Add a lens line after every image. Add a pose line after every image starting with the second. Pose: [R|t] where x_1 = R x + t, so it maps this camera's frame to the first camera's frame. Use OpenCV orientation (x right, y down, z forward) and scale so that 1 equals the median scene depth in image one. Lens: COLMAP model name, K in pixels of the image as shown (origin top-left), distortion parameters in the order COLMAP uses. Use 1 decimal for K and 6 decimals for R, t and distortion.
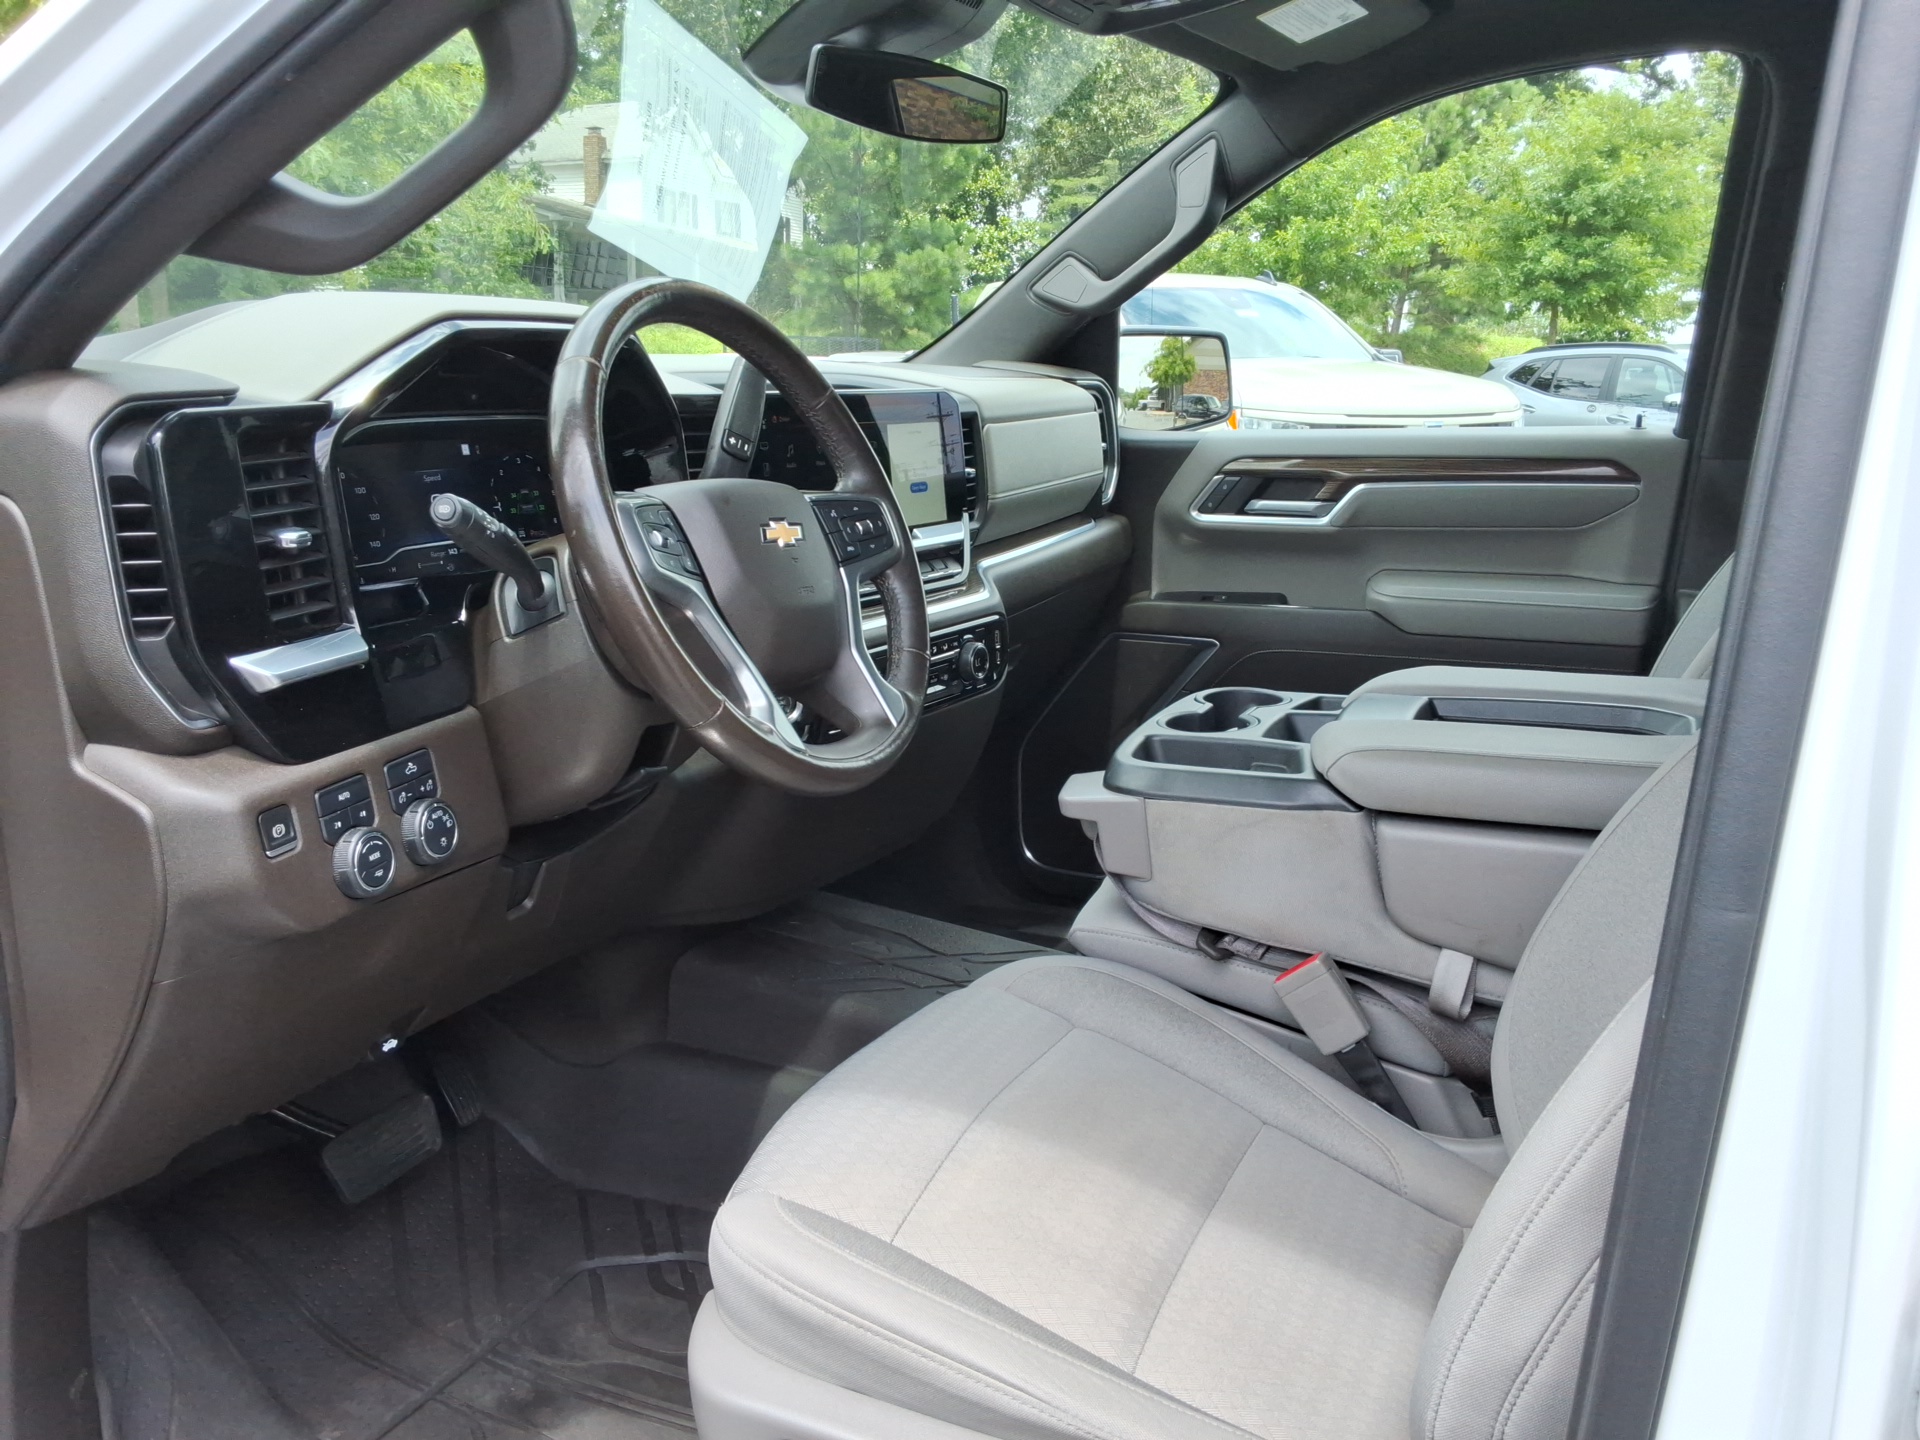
lens RADIAL K [[1538.8, 0, 980.6], [0, 1538.8, 709.8], [0, 0, 1]] dist [0.149778, -0.254248]
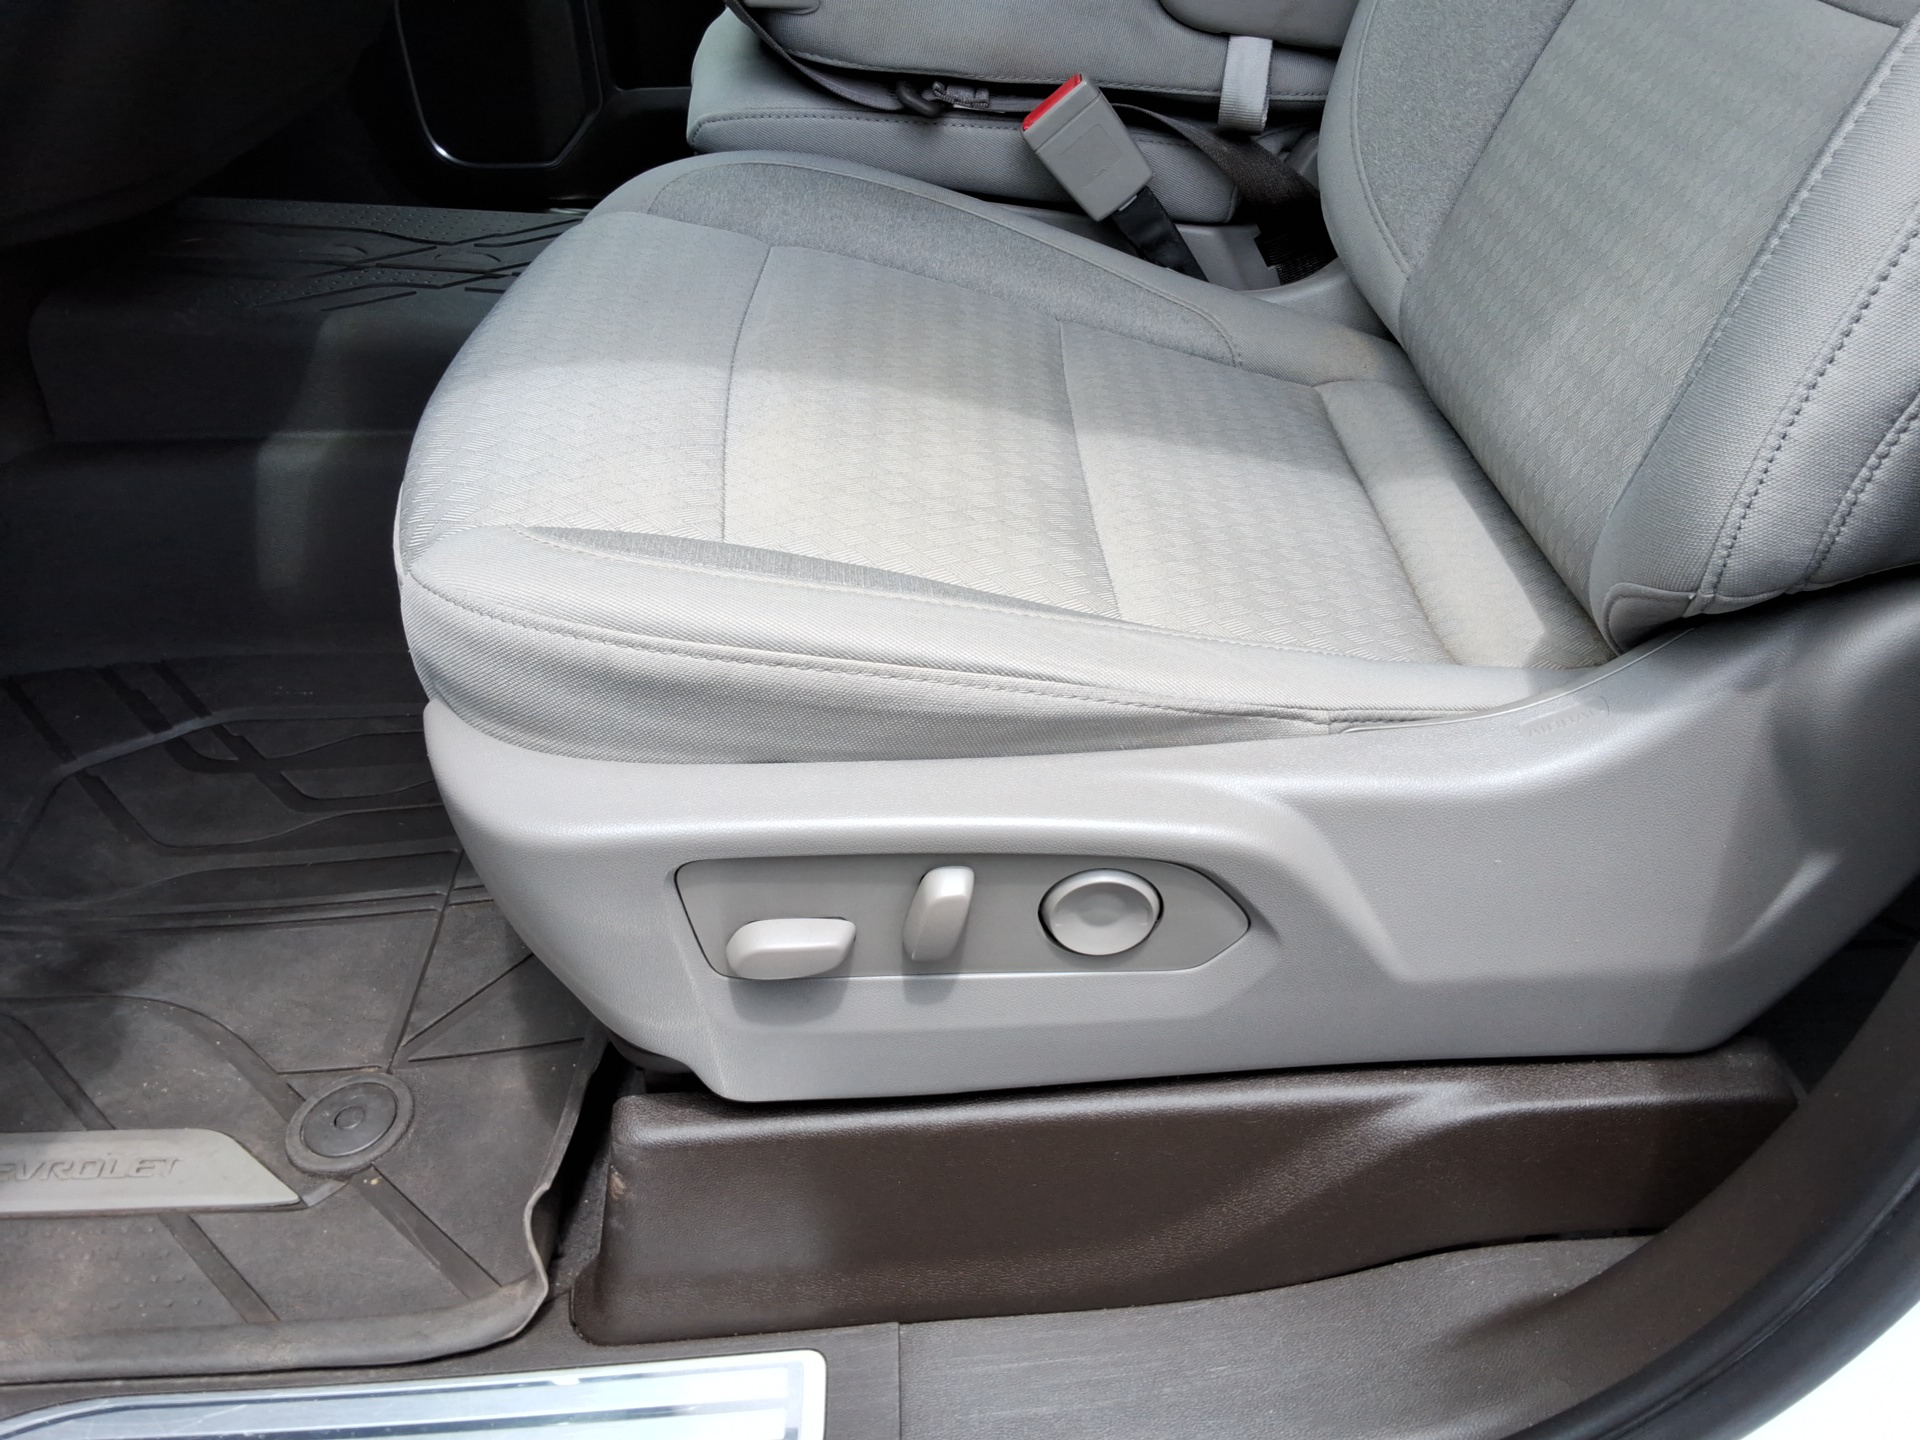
lens RADIAL K [[1523.4, 0, 963.8], [0, 1523.4, 706.7], [0, 0, 1]] dist [0.126675, -0.204850]
pose [[0.892654, -0.275392, 0.356830, -0.164609], [0.120167, 0.908398, 0.400465, 0.131188], [-0.434429, -0.314597, 0.843979, 0.336333]]
